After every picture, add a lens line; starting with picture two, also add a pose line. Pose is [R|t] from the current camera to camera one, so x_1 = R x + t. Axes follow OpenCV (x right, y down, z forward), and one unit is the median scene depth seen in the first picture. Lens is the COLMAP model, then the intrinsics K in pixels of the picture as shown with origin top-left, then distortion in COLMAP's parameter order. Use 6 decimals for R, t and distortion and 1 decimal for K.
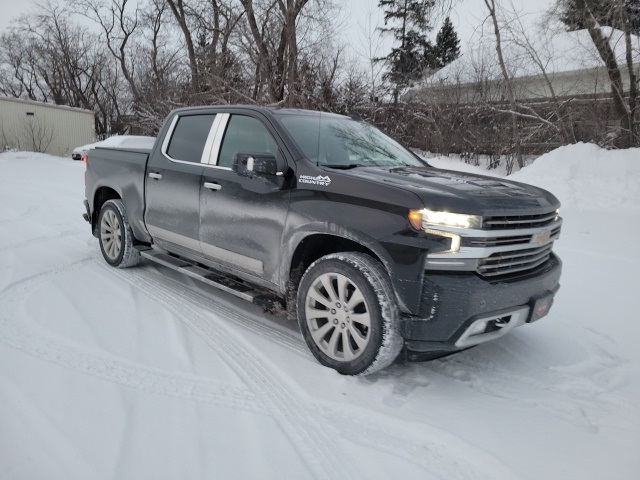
lens RADIAL K [[478.8, 0, 322.7], [0, 478.8, 230.8], [0, 0, 1]] dist [0.055936, -0.036624]
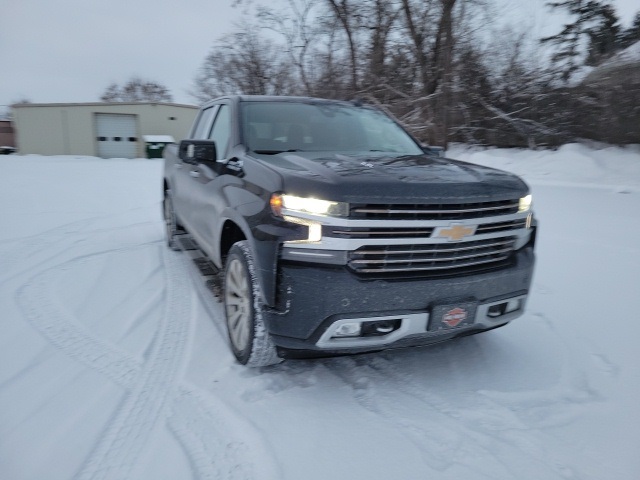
lens RADIAL K [[478.8, 0, 325.1], [0, 478.8, 236.4], [0, 0, 1]] dist [0.055936, -0.036624]
pose [[0.934865, 0.042904, -0.352402, 0.406028], [-0.037338, 0.999048, 0.022581, 0.008421], [0.353035, -0.007952, 0.935576, 0.111058]]
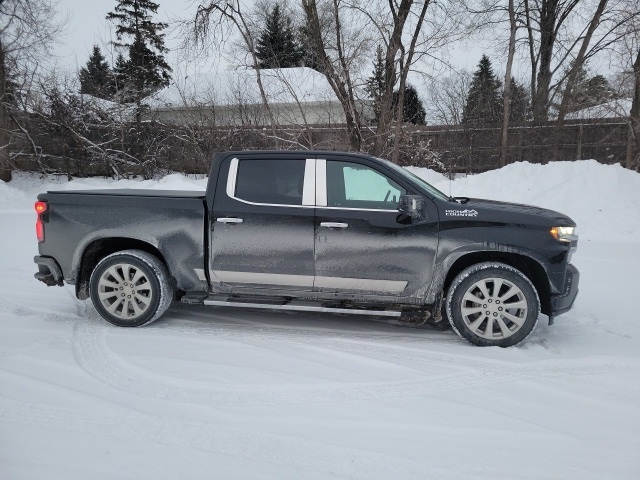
lens RADIAL K [[478.8, 0, 324.4], [0, 478.8, 239.0], [0, 0, 1]] dist [0.055936, -0.036624]
pose [[0.803374, -0.110579, 0.585118, -0.892555], [0.119332, 0.992571, 0.023738, -0.088316], [-0.583396, 0.050753, 0.810601, 0.103191]]
